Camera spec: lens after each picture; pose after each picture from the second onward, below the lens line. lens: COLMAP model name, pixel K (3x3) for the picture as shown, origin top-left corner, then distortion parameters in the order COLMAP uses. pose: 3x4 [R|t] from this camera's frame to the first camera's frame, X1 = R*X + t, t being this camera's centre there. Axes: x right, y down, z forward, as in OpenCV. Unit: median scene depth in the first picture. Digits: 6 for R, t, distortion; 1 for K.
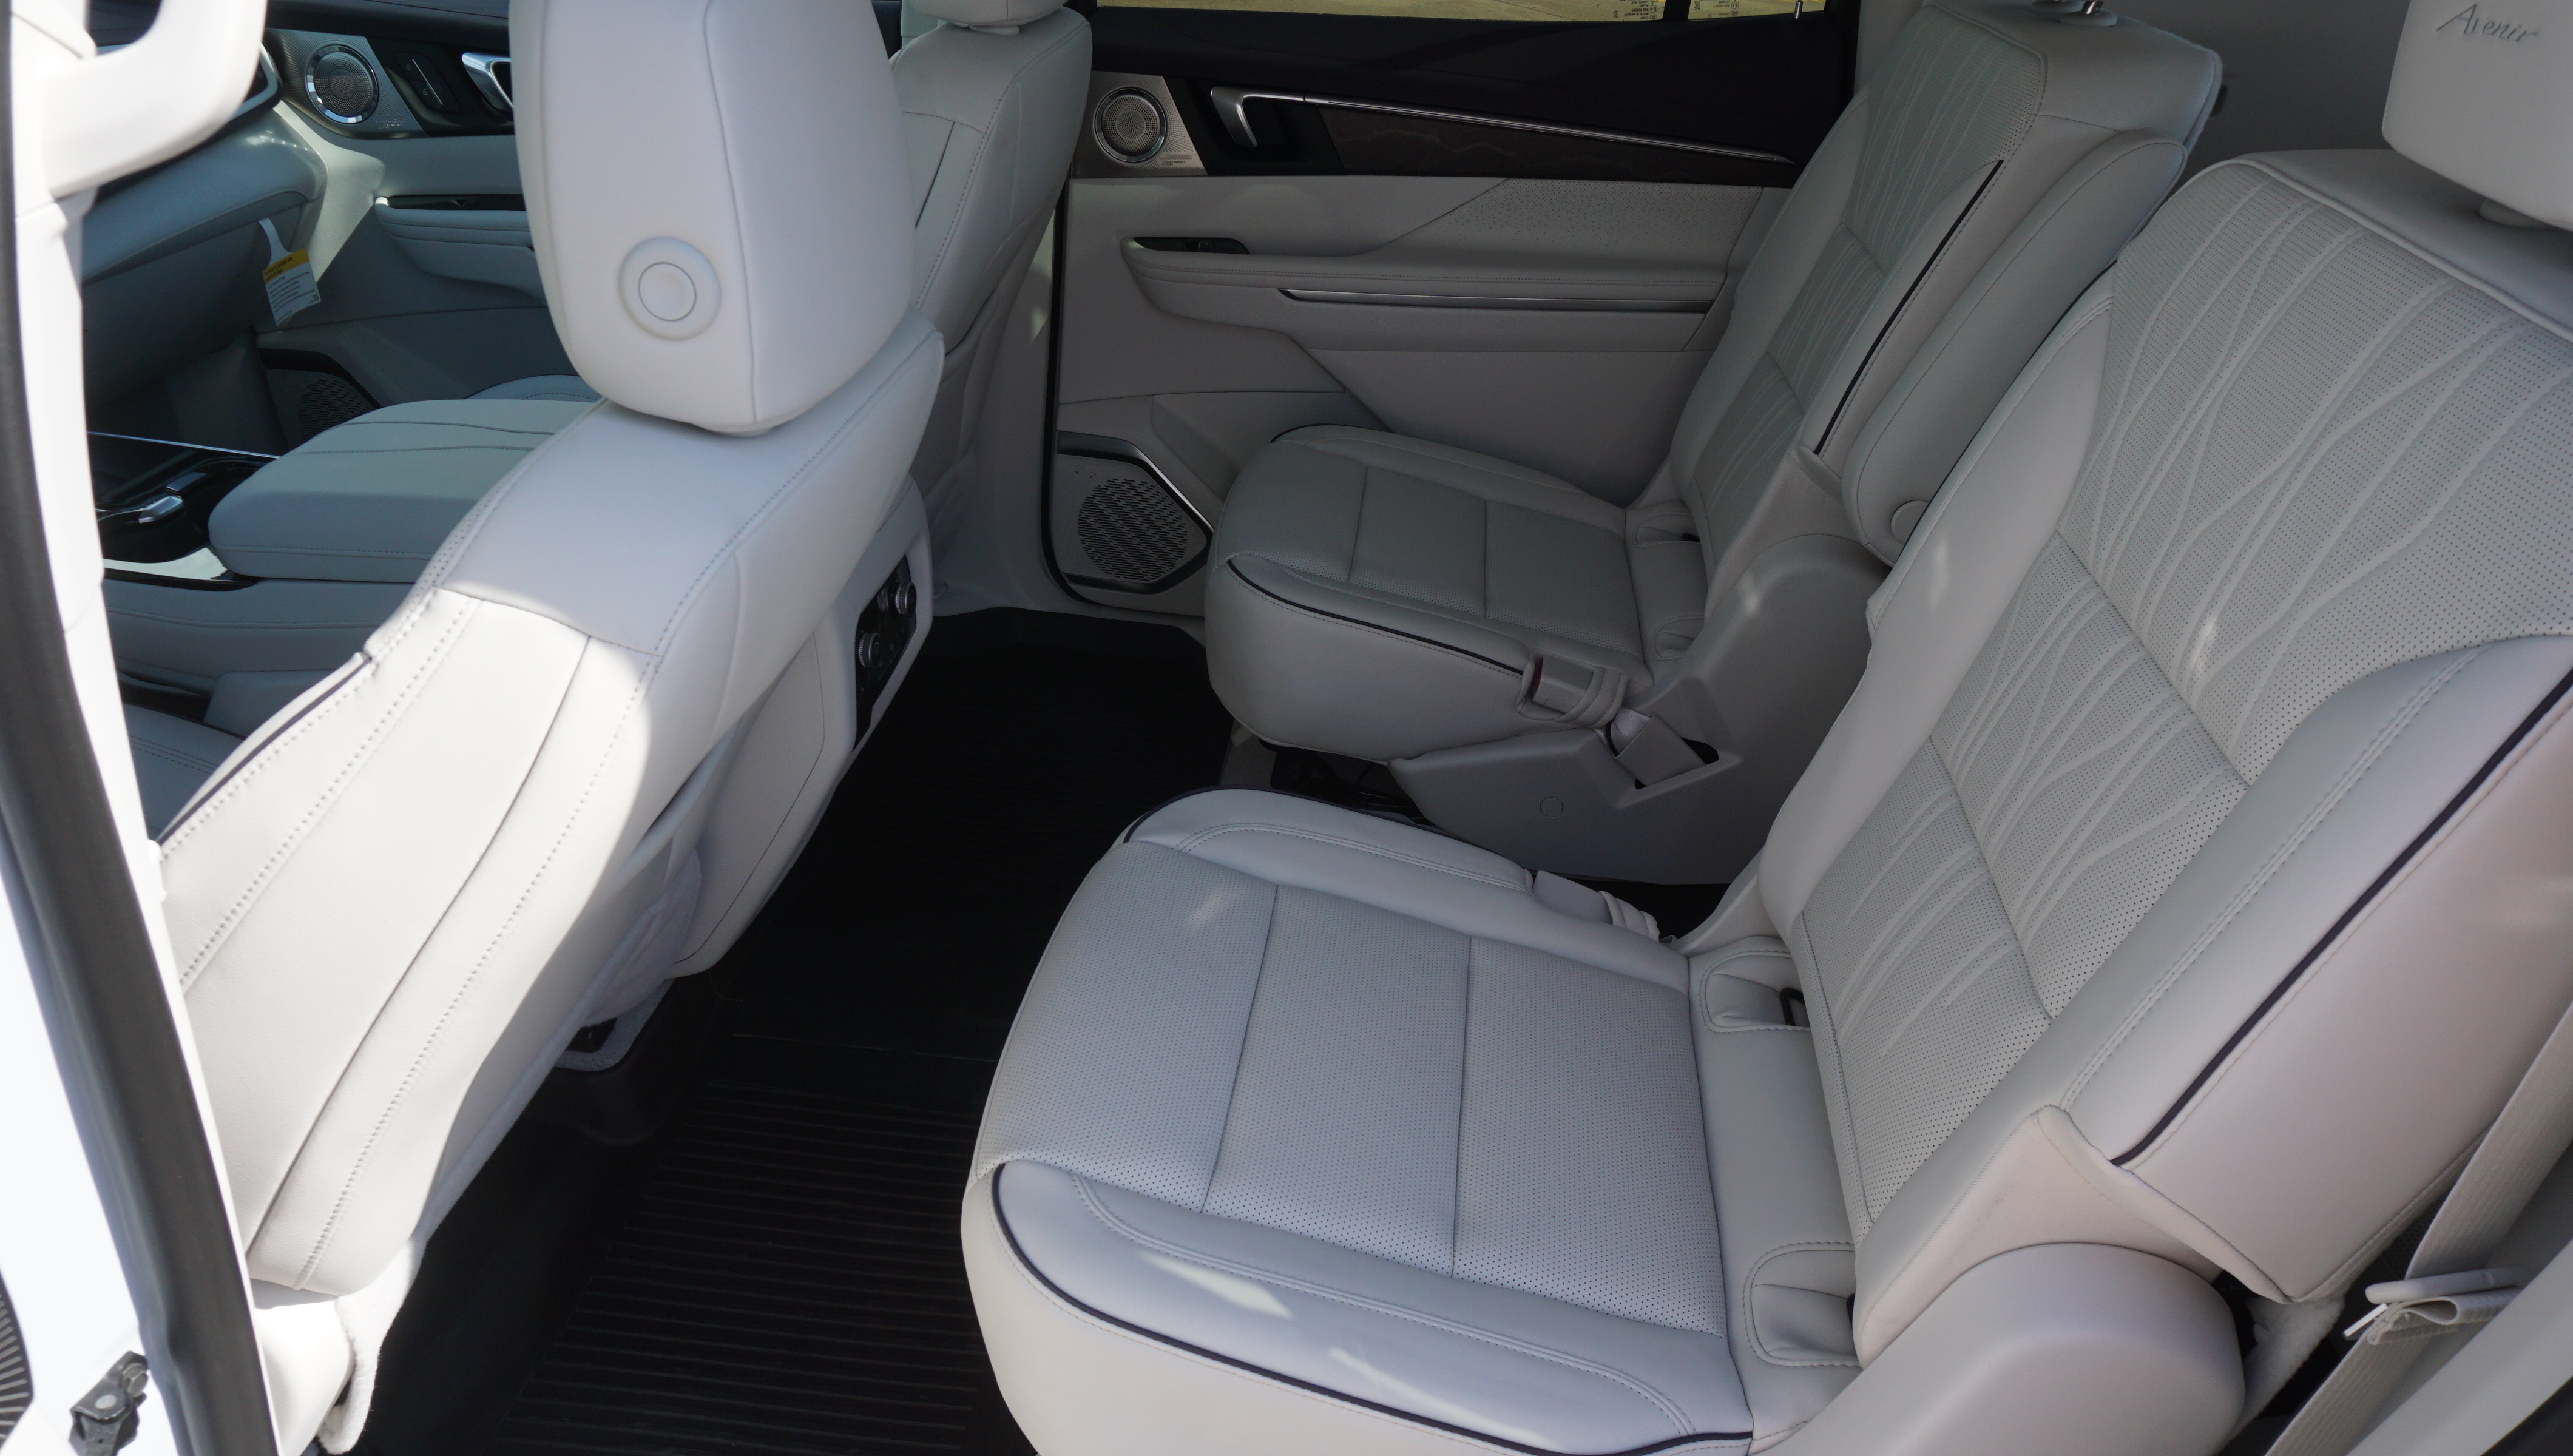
lens RADIAL K [[1726.9, 0, 1294.4], [0, 1726.9, 719.1], [0, 0, 1]] dist [-0.033657, 0.041577]
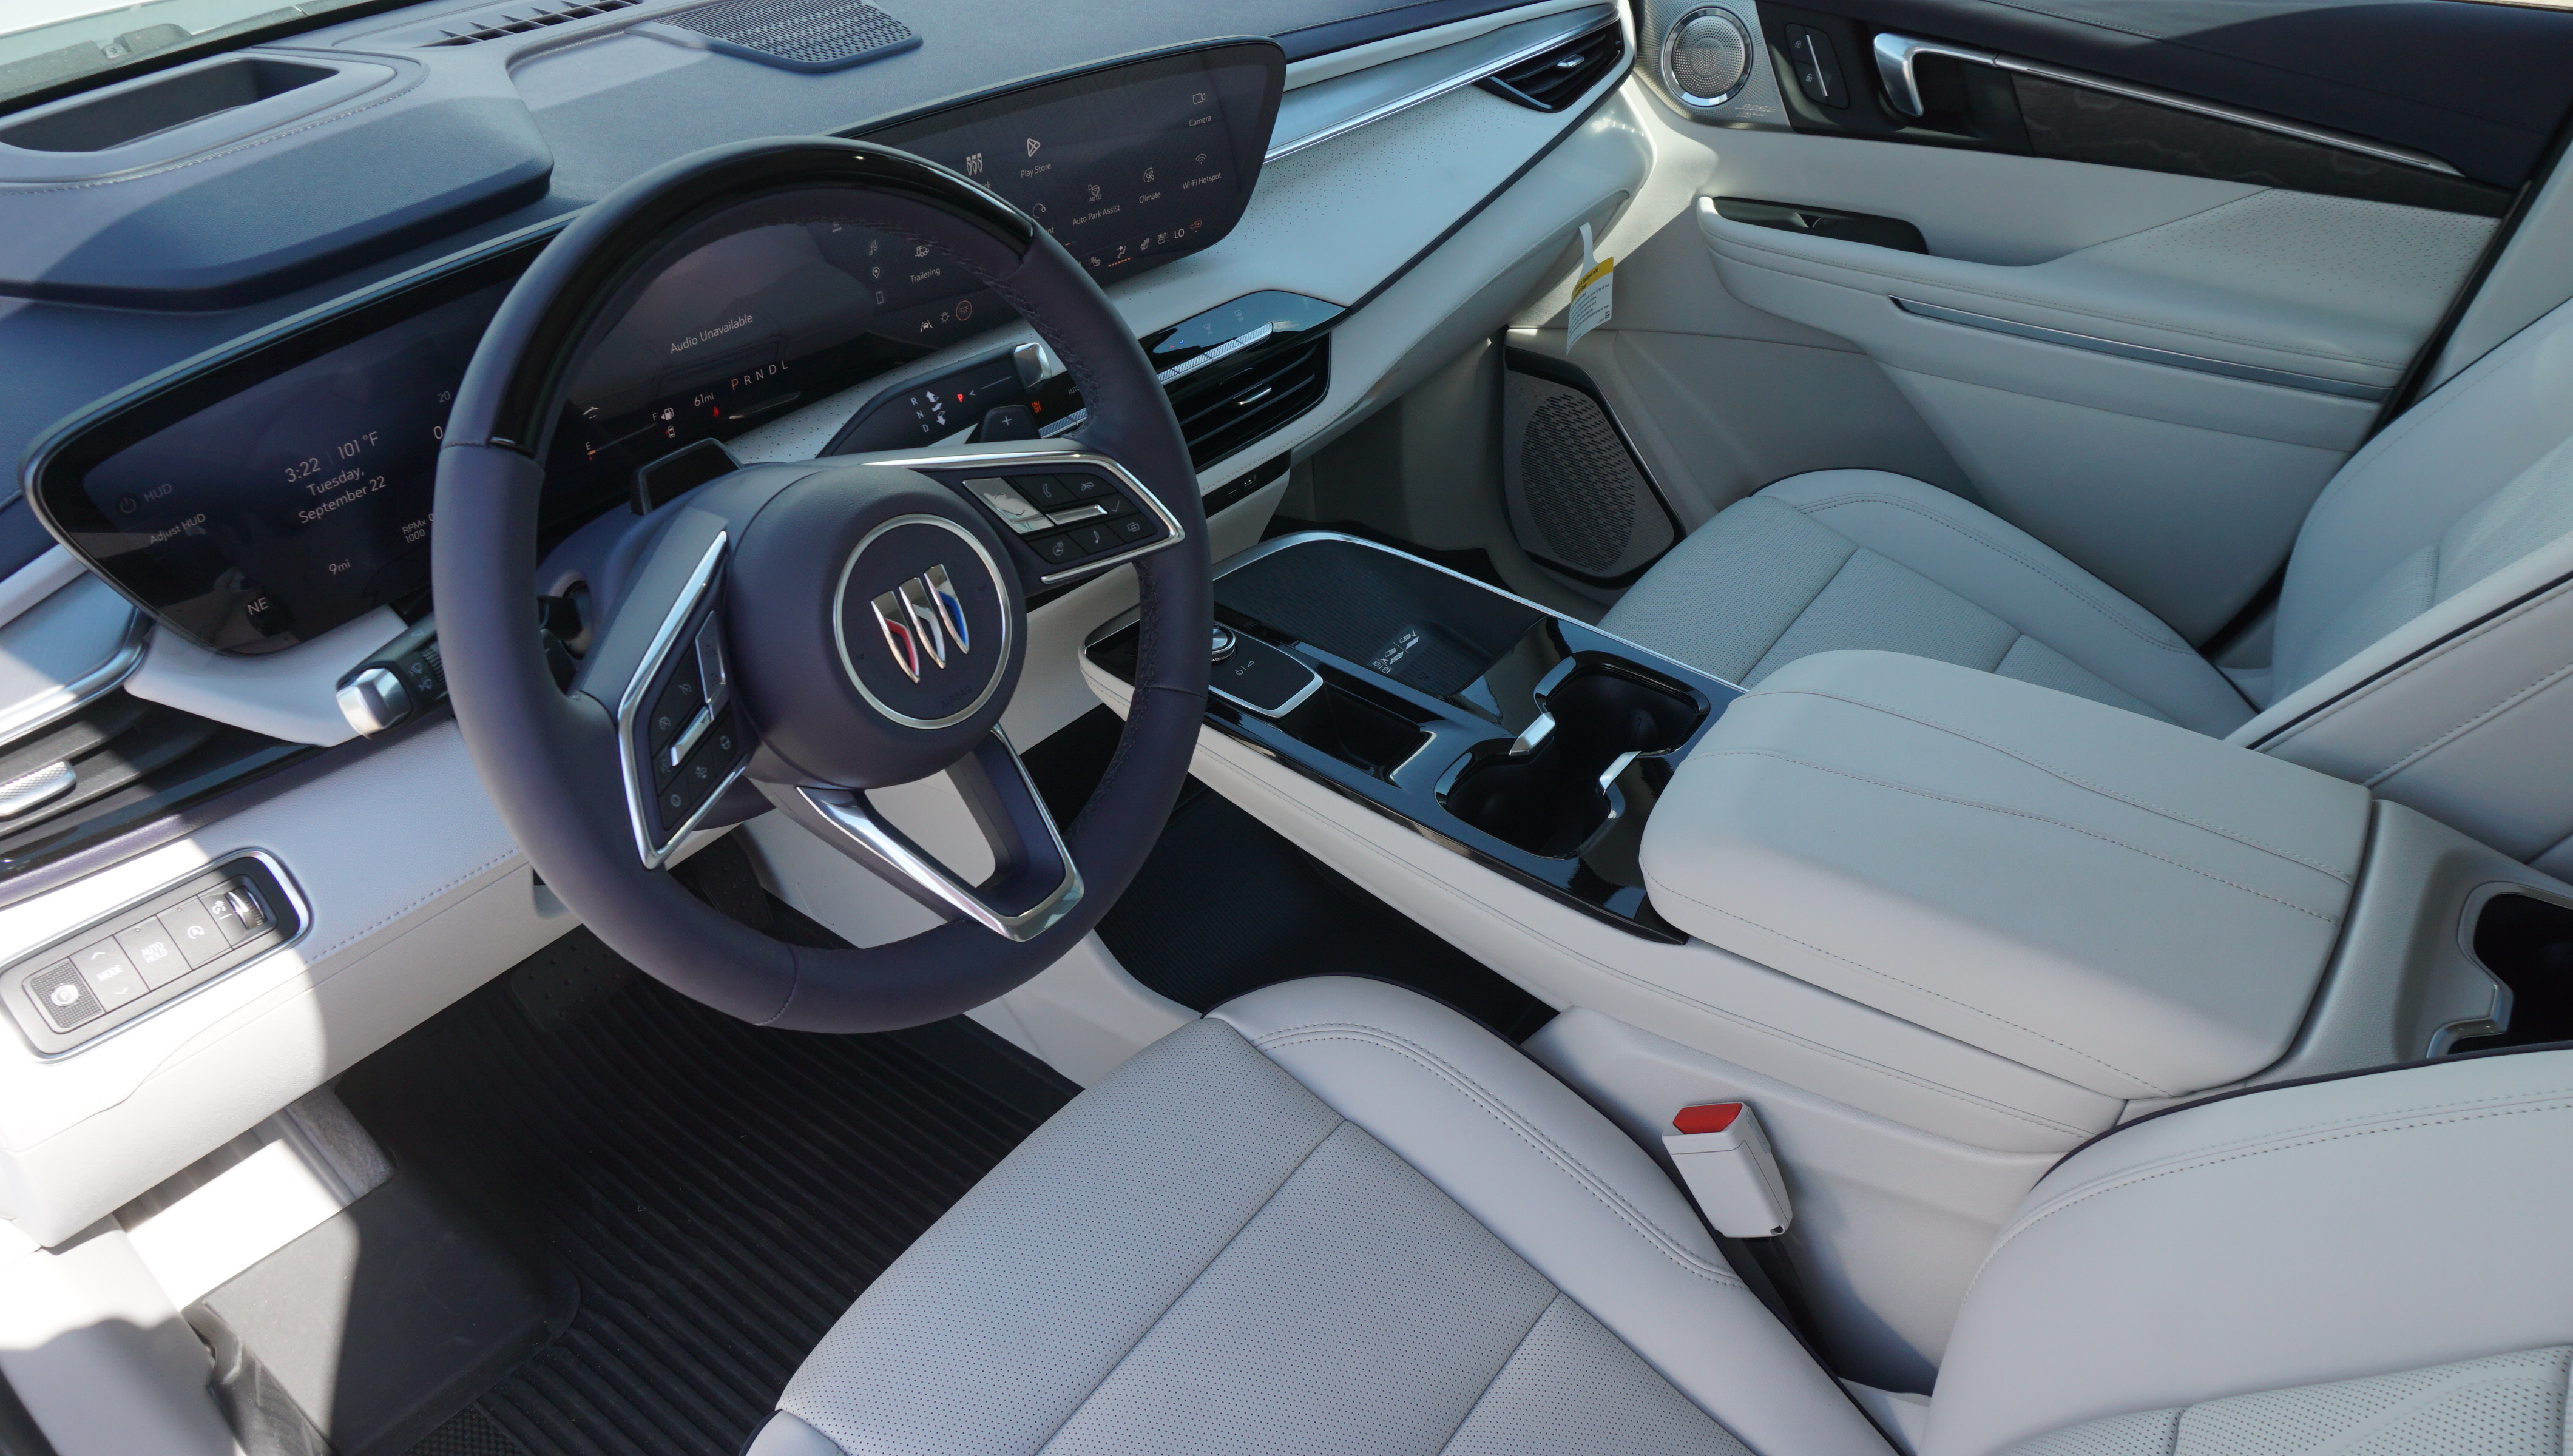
lens RADIAL K [[1732.3, 0, 1300.8], [0, 1732.3, 707.3], [0, 0, 1]] dist [0.000838, 0.003979]
pose [[0.864910, 0.258935, -0.429981, -0.316885], [-0.215161, 0.965227, 0.148465, -0.170587], [0.453473, -0.035893, 0.890547, 0.207755]]
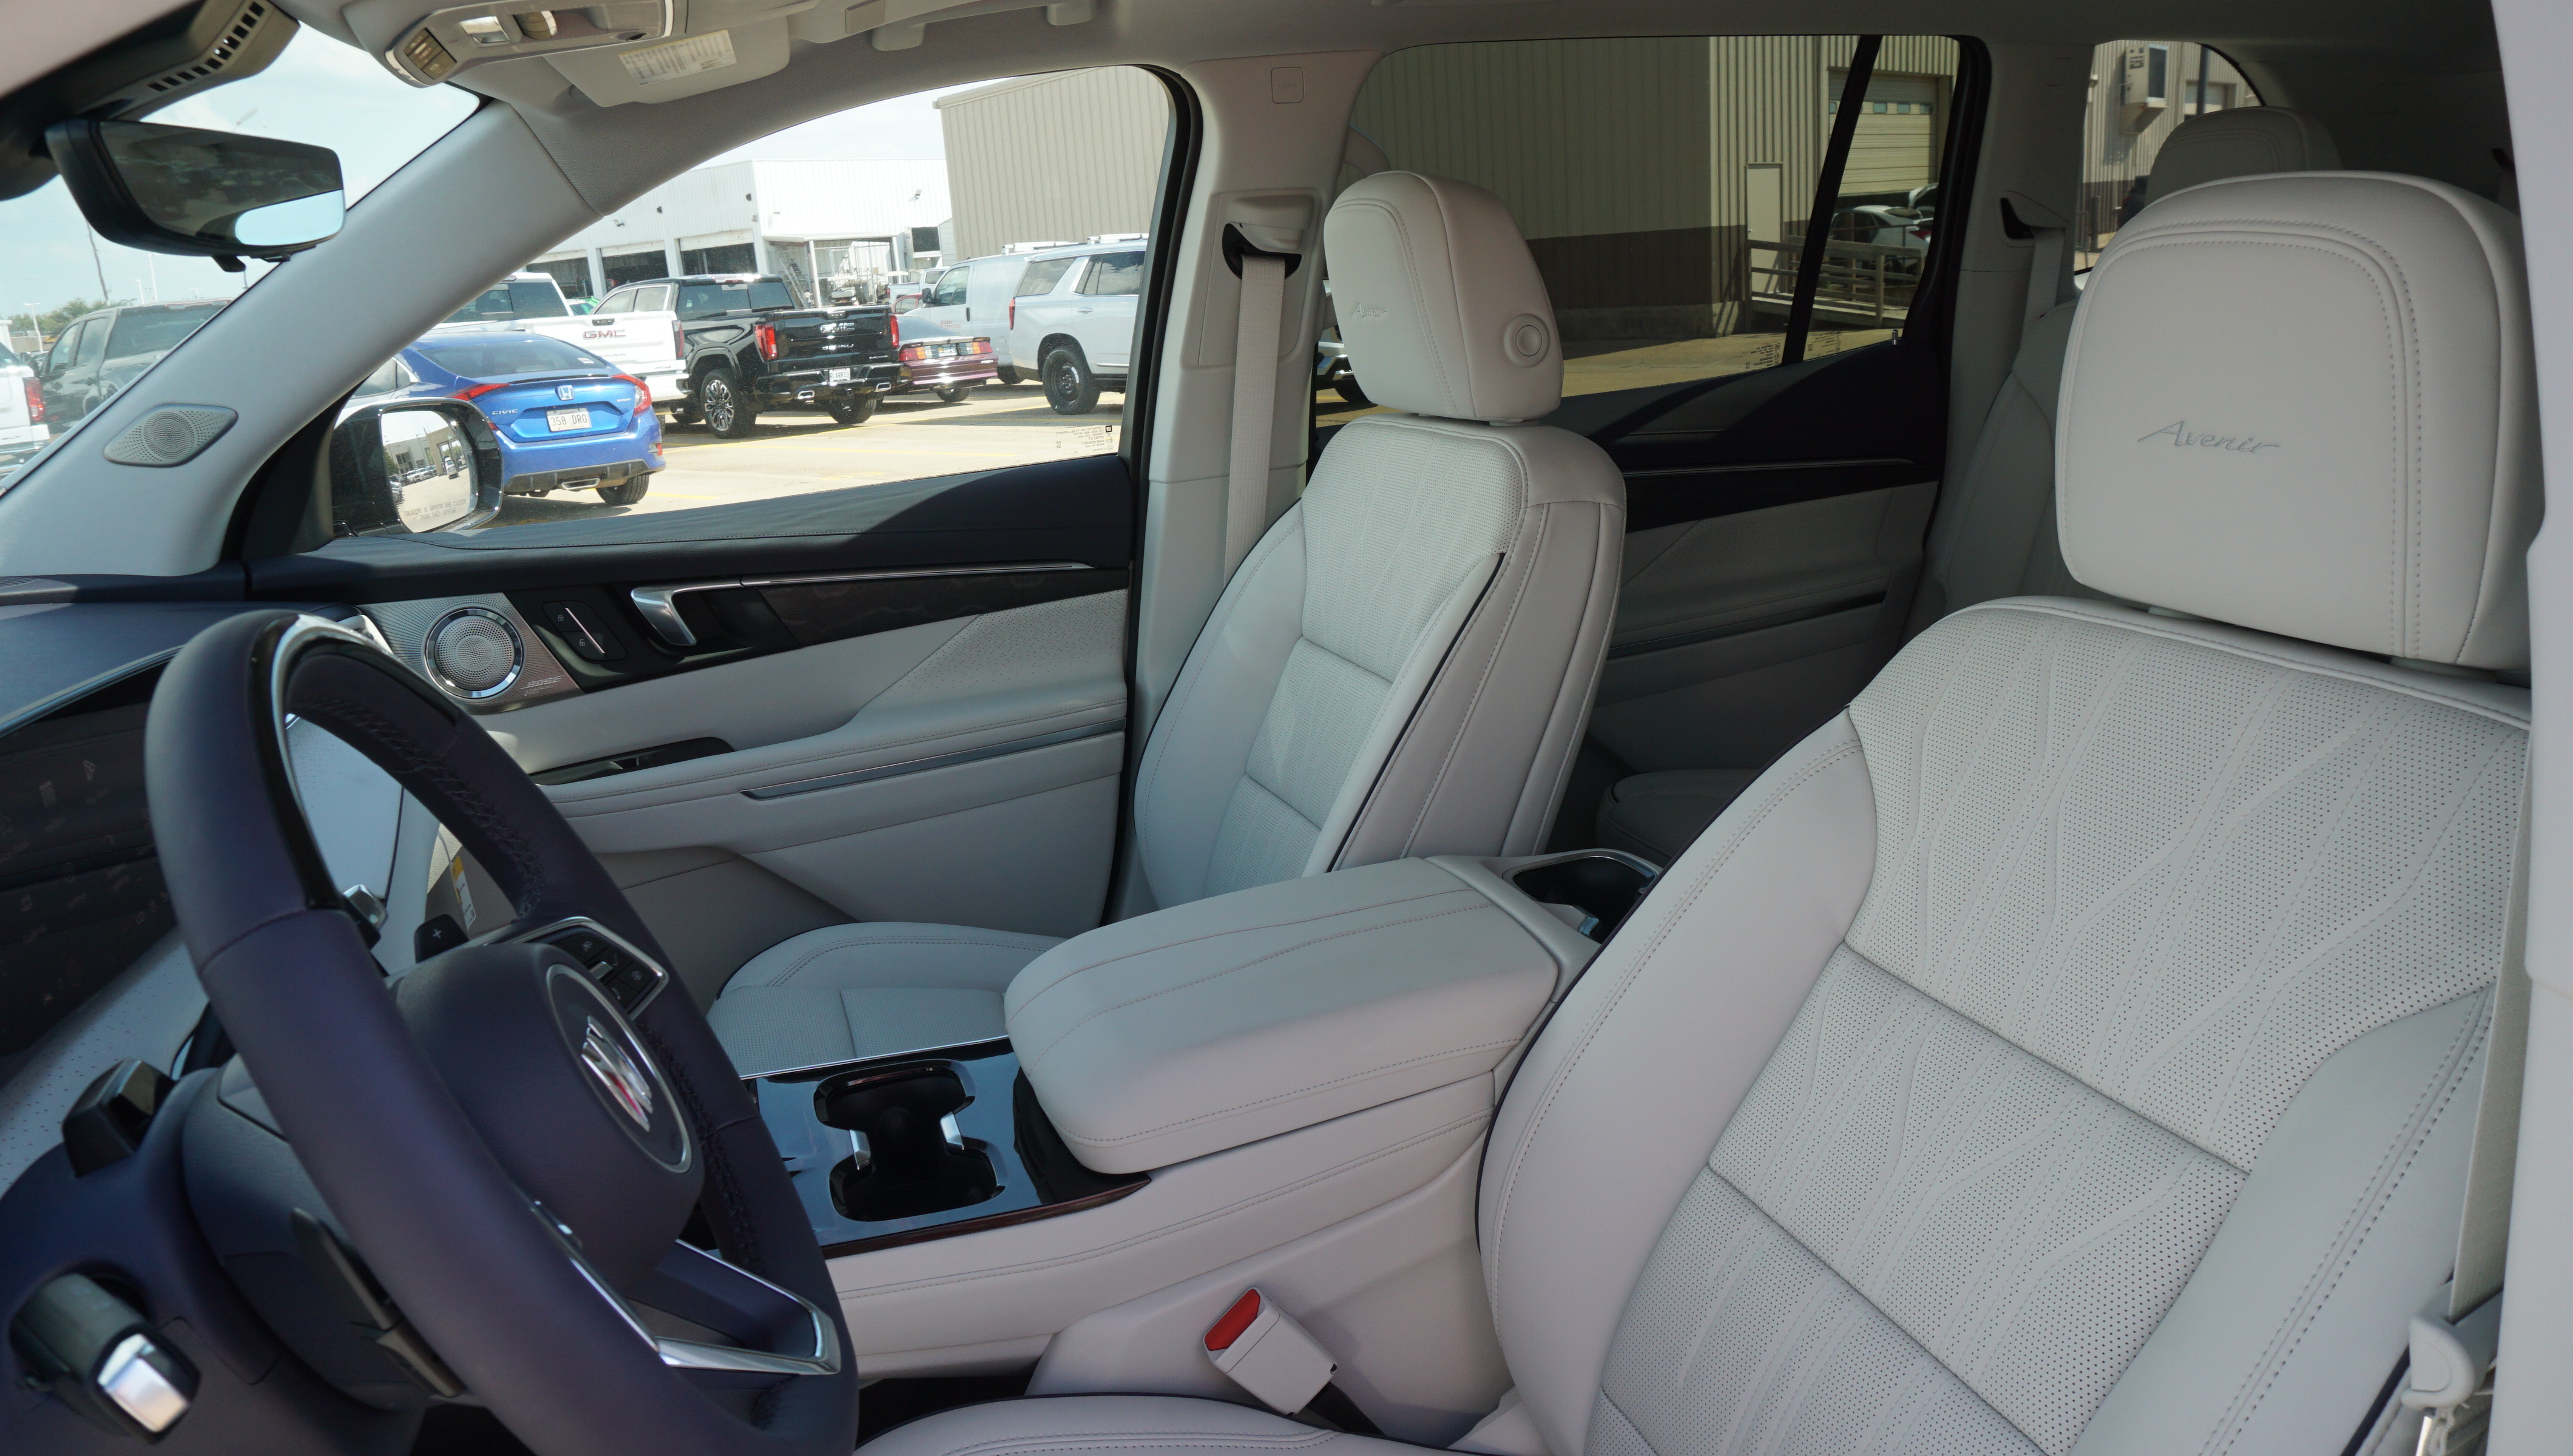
lens RADIAL K [[1726.0, 0, 1286.5], [0, 1726.0, 728.0], [0, 0, 1]] dist [-0.024451, 0.001590]
pose [[0.902168, -0.207208, 0.378363, -0.558453], [0.293359, 0.937747, -0.185935, -0.074579], [-0.316282, 0.278741, 0.906791, 0.151861]]
